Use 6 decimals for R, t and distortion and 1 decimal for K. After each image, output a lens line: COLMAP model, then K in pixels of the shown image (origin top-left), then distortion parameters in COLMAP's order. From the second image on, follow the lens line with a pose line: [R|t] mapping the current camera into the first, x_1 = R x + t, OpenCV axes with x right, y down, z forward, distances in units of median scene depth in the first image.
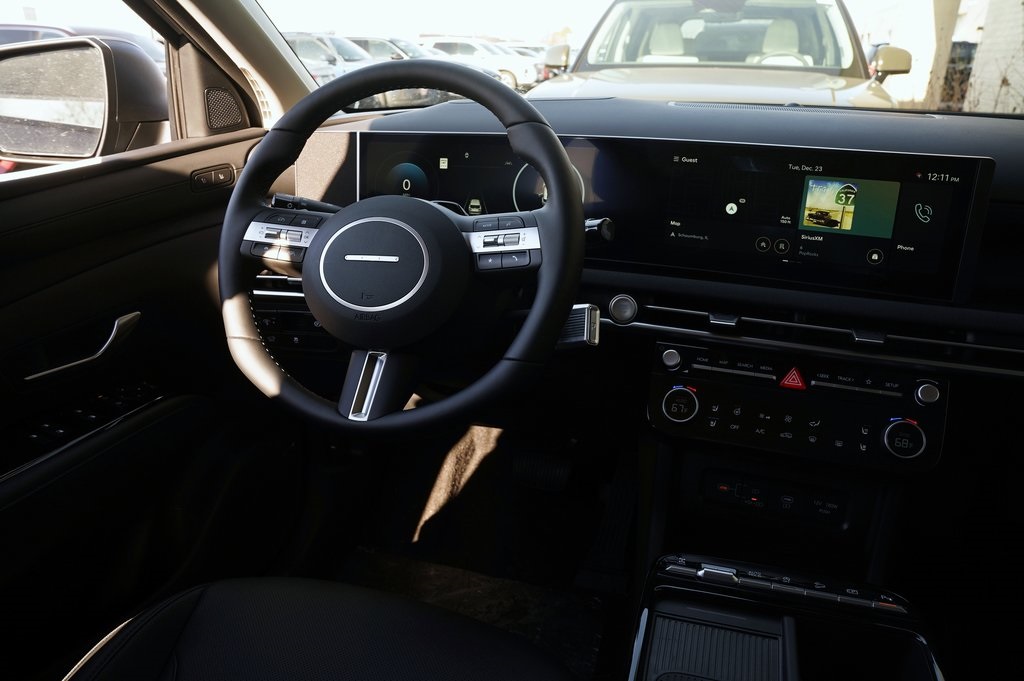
lens RADIAL K [[723.1, 0, 511.7], [0, 723.1, 341.4], [0, 0, 1]] dist [-0.116230, 0.071989]
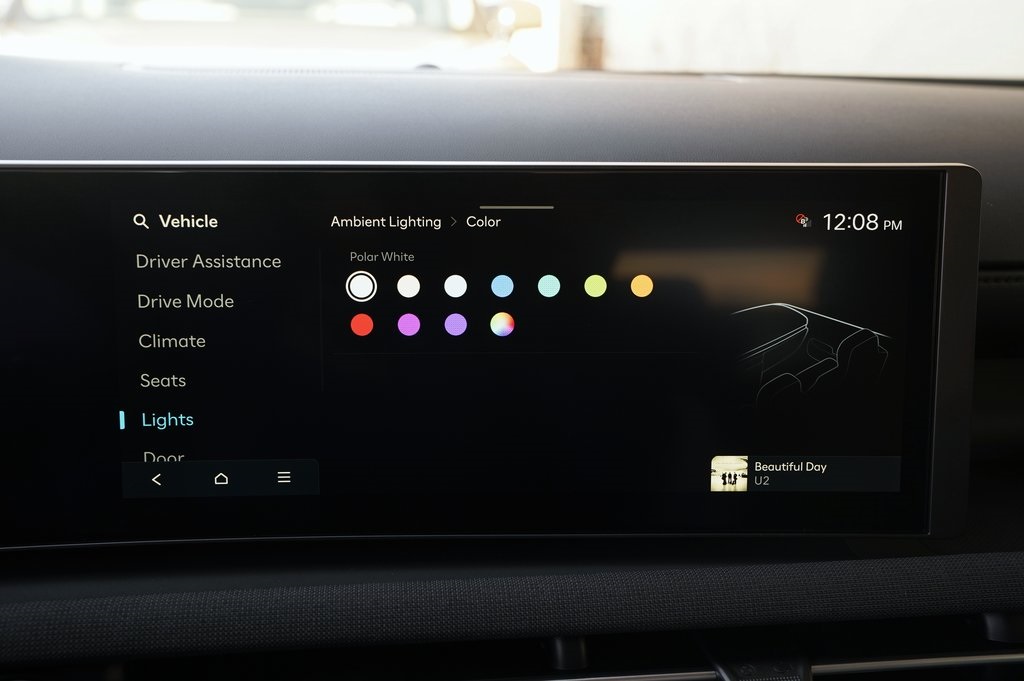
lens RADIAL K [[1082.5, 0, 535.1], [0, 1082.5, 317.9], [0, 0, 1]] dist [0.083749, 0.000000]
pose [[0.881608, -0.112556, 0.458365, 0.166731], [0.161745, 0.984391, -0.069370, -0.159418], [-0.443403, 0.135295, 0.886053, 0.517121]]
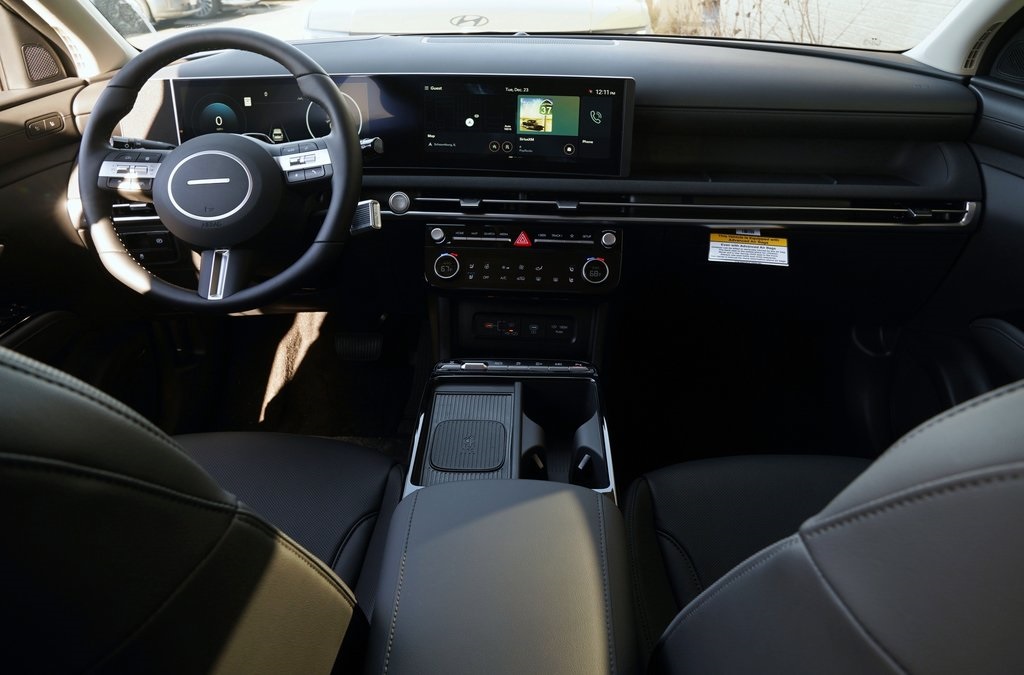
lens RADIAL K [[723.1, 0, 515.7], [0, 723.1, 335.2], [0, 0, 1]] dist [-0.116230, 0.071989]
pose [[0.960430, -0.133250, 0.244577, -0.000065], [0.103428, 0.985969, 0.131025, 0.050894], [-0.258605, -0.100544, 0.960736, -0.420110]]
